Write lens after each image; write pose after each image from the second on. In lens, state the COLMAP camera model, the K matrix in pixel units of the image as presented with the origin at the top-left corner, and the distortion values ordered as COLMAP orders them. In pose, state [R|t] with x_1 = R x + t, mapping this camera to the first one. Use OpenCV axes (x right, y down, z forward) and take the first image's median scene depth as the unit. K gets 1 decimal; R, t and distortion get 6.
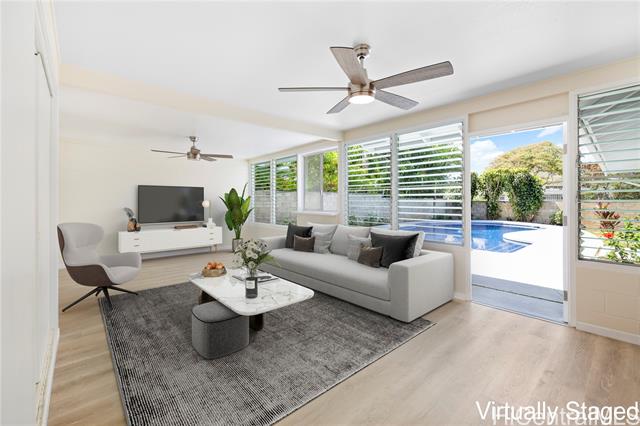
lens RADIAL K [[270.7, 0, 316.4], [0, 270.7, 200.1], [0, 0, 1]] dist [-0.004813, 0.000362]
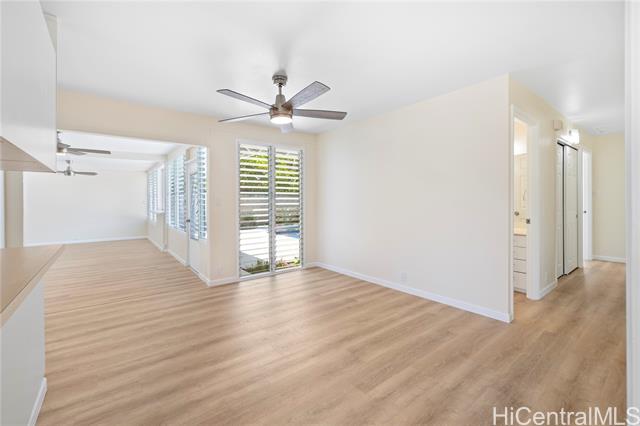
lens RADIAL K [[270.7, 0, 314.9], [0, 270.7, 202.5], [0, 0, 1]] dist [-0.004813, 0.000362]
pose [[0.997485, -0.006519, -0.070581, 0.336254], [0.007754, 0.999821, 0.017237, -0.008116], [0.070456, -0.017741, 0.997357, -0.119793]]
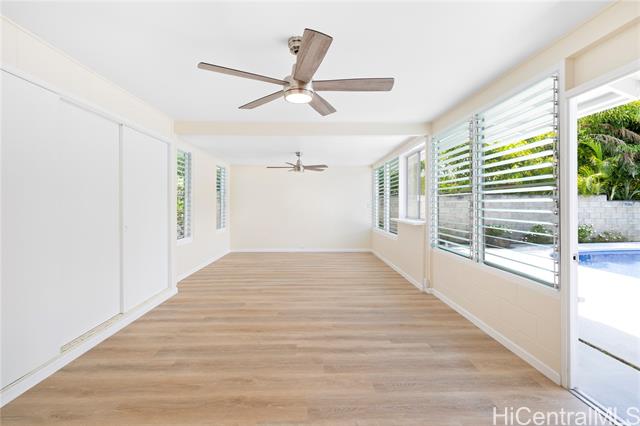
lens RADIAL K [[270.7, 0, 319.3], [0, 270.7, 203.7], [0, 0, 1]] dist [-0.004813, 0.000362]
pose [[0.761145, -0.000698, -0.648581, 0.132335], [0.001276, 0.999999, 0.000422, -0.004087], [0.648580, -0.001149, 0.761146, 0.059412]]
